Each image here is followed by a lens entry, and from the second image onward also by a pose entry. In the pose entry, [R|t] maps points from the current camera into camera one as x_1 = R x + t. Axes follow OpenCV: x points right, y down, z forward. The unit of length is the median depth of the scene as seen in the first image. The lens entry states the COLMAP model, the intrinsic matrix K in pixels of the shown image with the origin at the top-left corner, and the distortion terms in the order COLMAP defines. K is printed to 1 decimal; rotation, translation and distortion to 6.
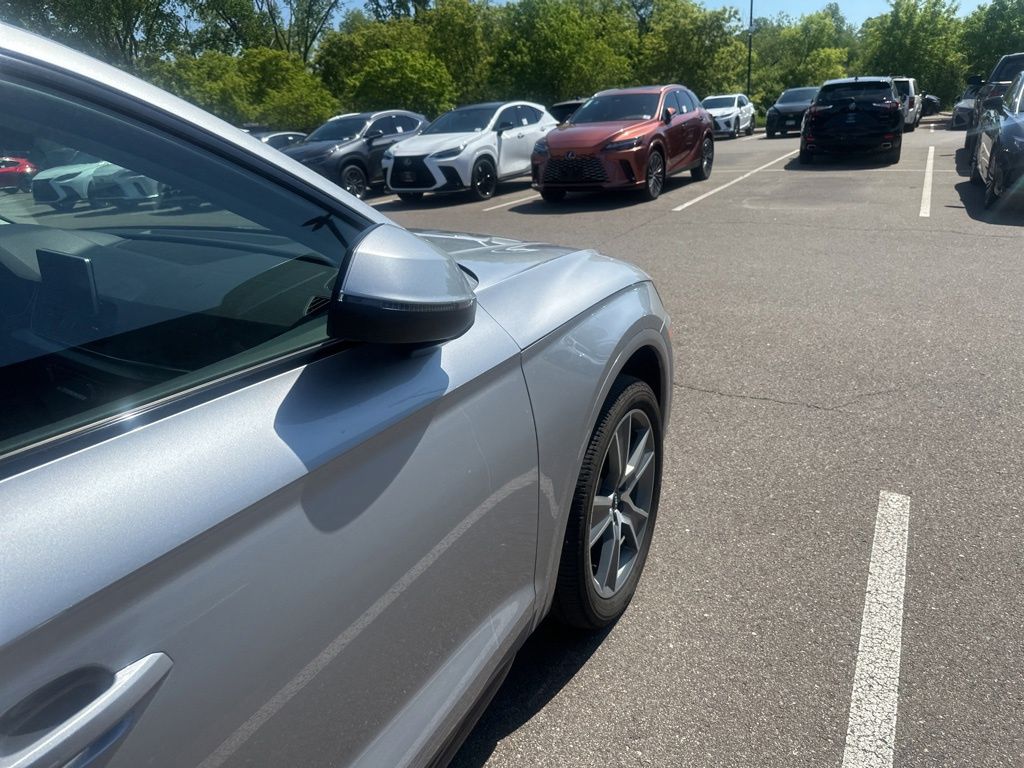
lens RADIAL K [[732.1, 0, 510.3], [0, 732.1, 374.5], [0, 0, 1]] dist [0.022306, -0.029138]
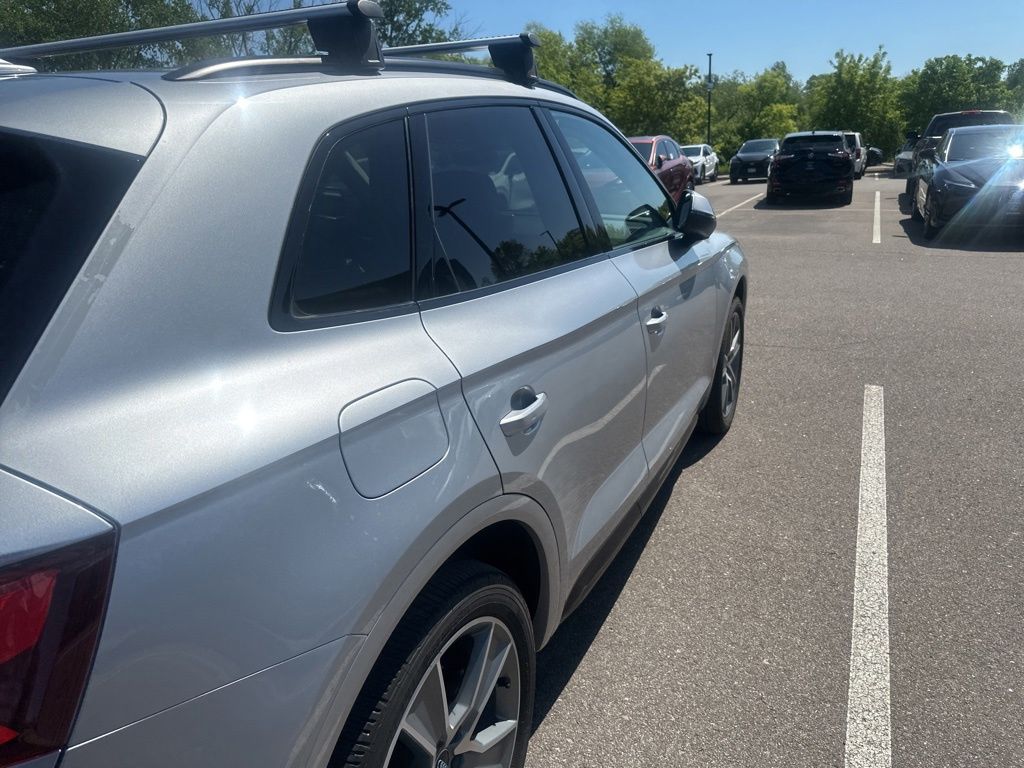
lens RADIAL K [[732.1, 0, 515.7], [0, 732.1, 367.7], [0, 0, 1]] dist [0.022306, -0.029138]
pose [[0.998325, -0.002233, 0.057812, -0.074661], [0.006029, 0.997830, -0.065574, 0.046891], [-0.057540, 0.065812, 0.996172, -0.118991]]
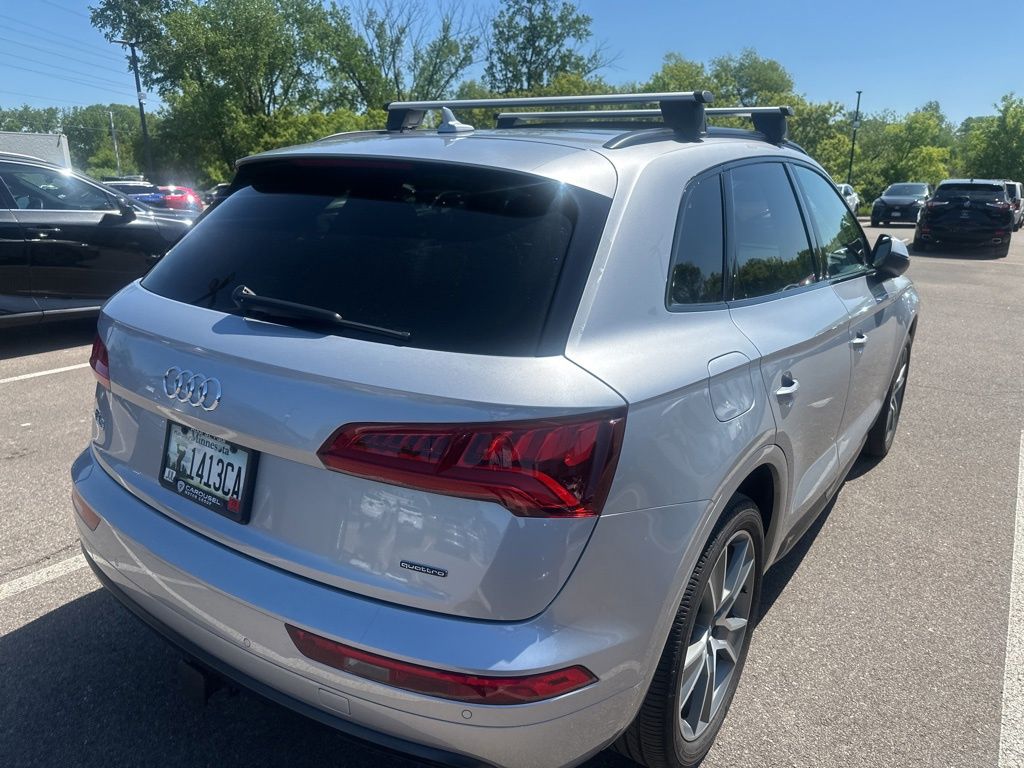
lens RADIAL K [[732.1, 0, 507.1], [0, 732.1, 376.5], [0, 0, 1]] dist [0.022306, -0.029138]
pose [[0.990810, 0.099566, -0.091555, -0.109998], [-0.106633, 0.991402, -0.075832, 0.061105], [0.083218, 0.084898, 0.992908, -0.164345]]
